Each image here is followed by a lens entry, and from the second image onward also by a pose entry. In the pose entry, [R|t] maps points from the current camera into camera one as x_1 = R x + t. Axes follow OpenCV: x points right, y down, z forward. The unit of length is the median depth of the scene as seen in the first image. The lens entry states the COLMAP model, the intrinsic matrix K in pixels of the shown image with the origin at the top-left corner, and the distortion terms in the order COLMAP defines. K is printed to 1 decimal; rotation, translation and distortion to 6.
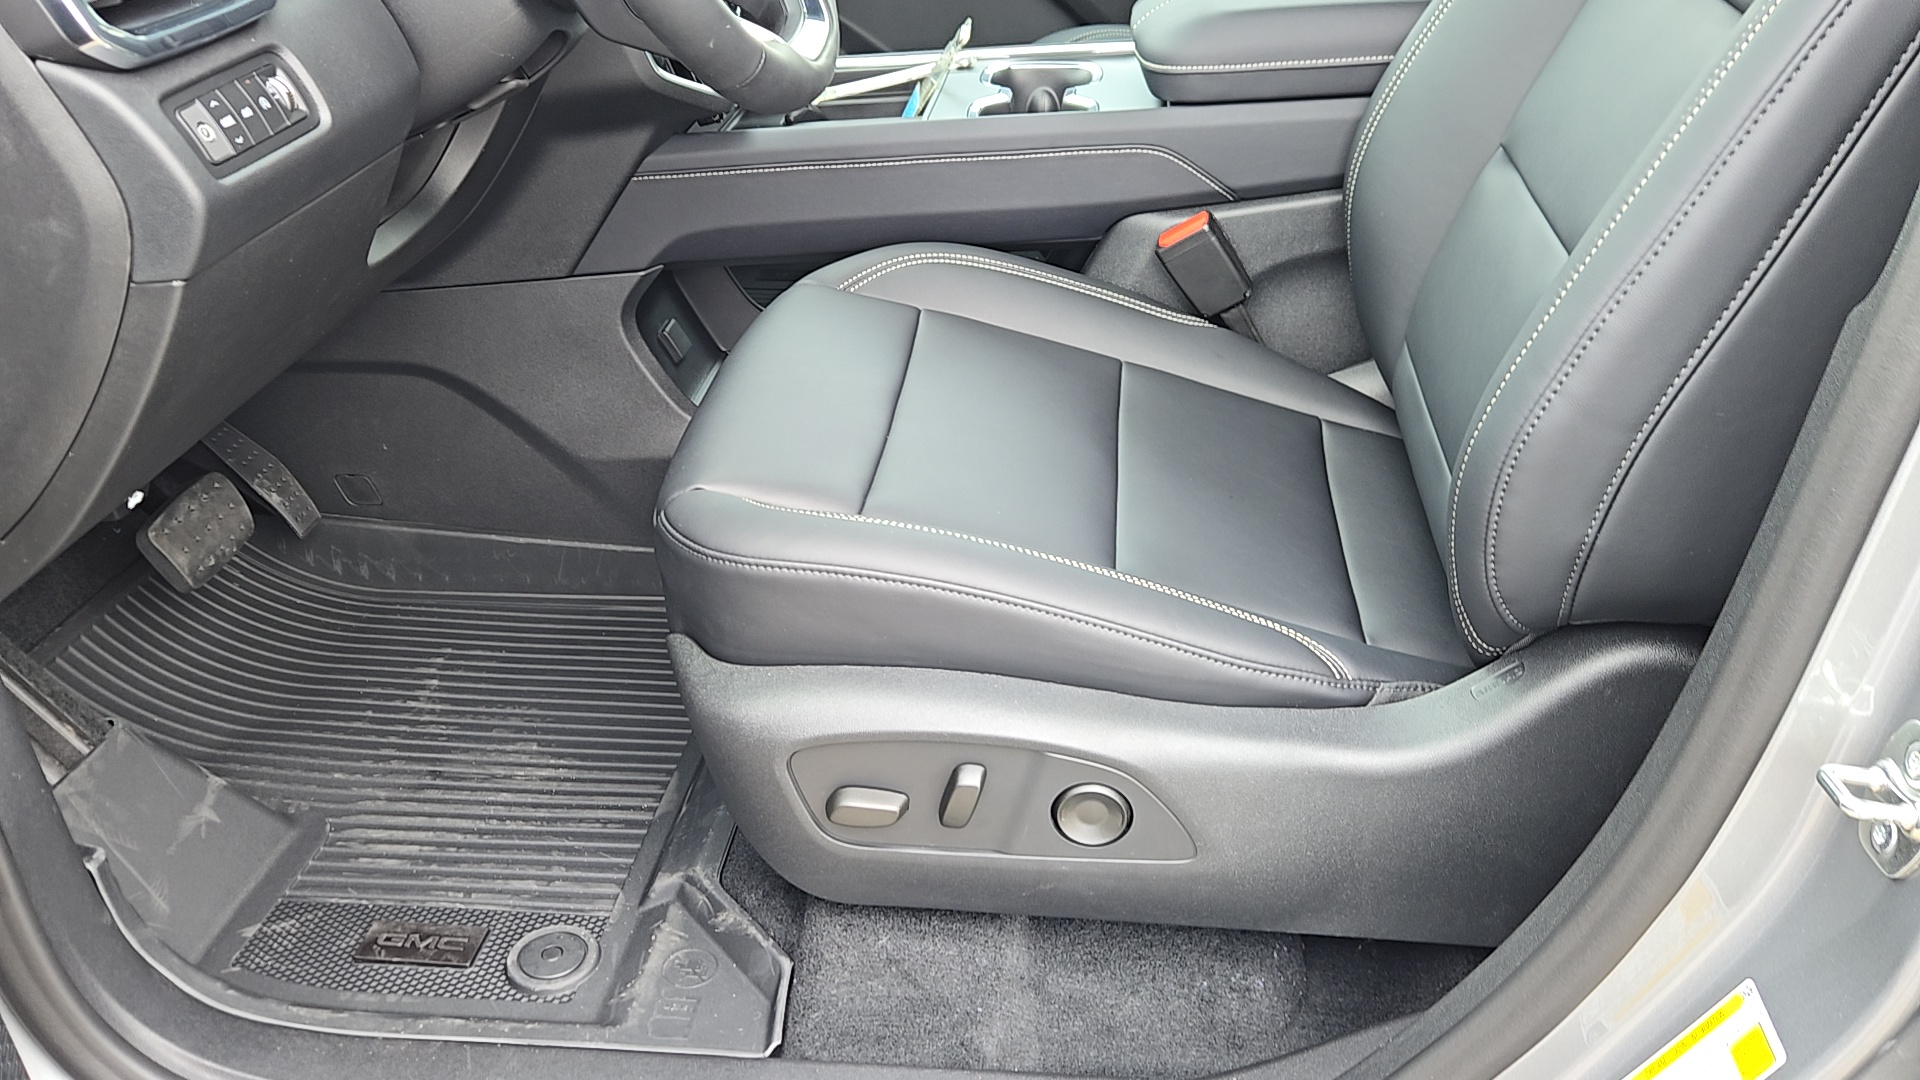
lens RADIAL K [[1591.1, 0, 955.9], [0, 1591.1, 531.6], [0, 0, 1]] dist [0.012180, -0.004368]
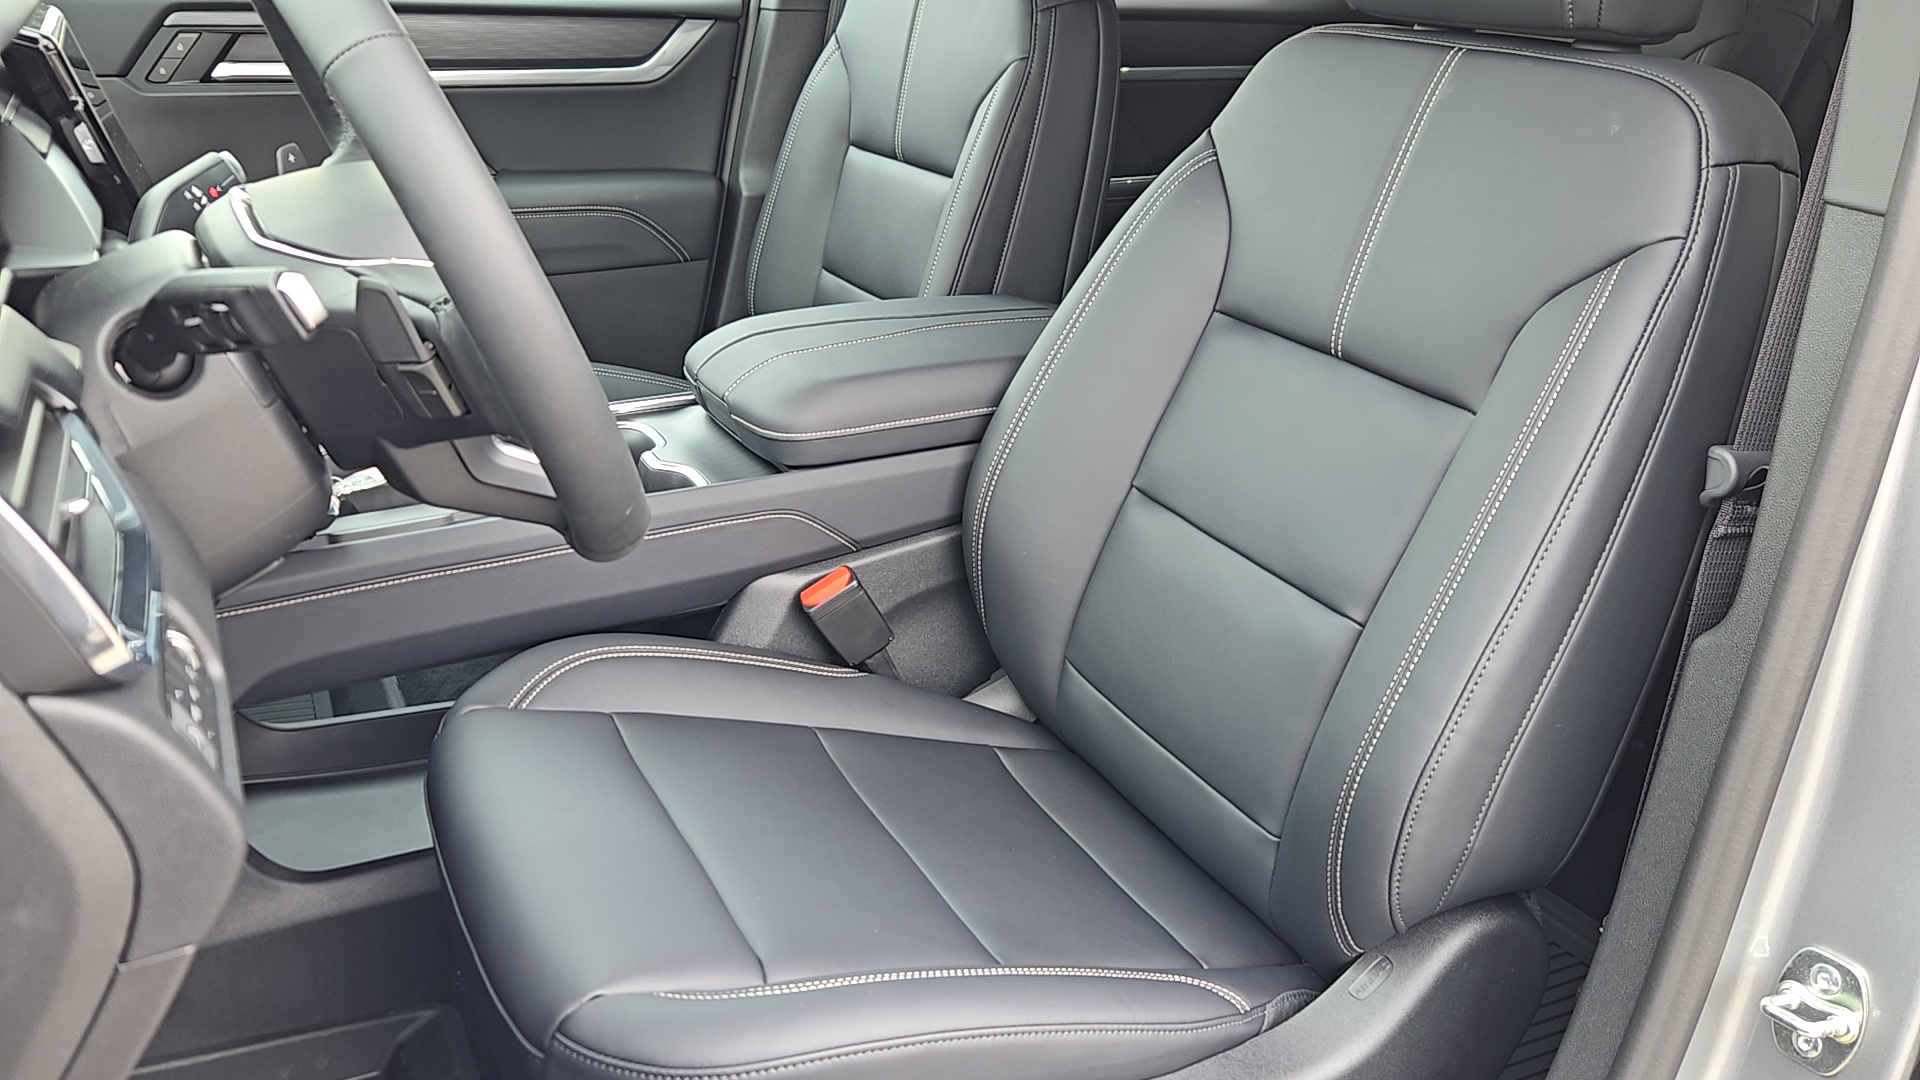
lens RADIAL K [[1591.1, 0, 955.9], [0, 1591.1, 531.6], [0, 0, 1]] dist [0.012180, -0.004368]
pose [[0.845296, -0.123774, 0.519764, -0.306919], [0.198196, 0.976031, -0.089899, -0.115946], [-0.496178, 0.179006, 0.849567, 0.094376]]
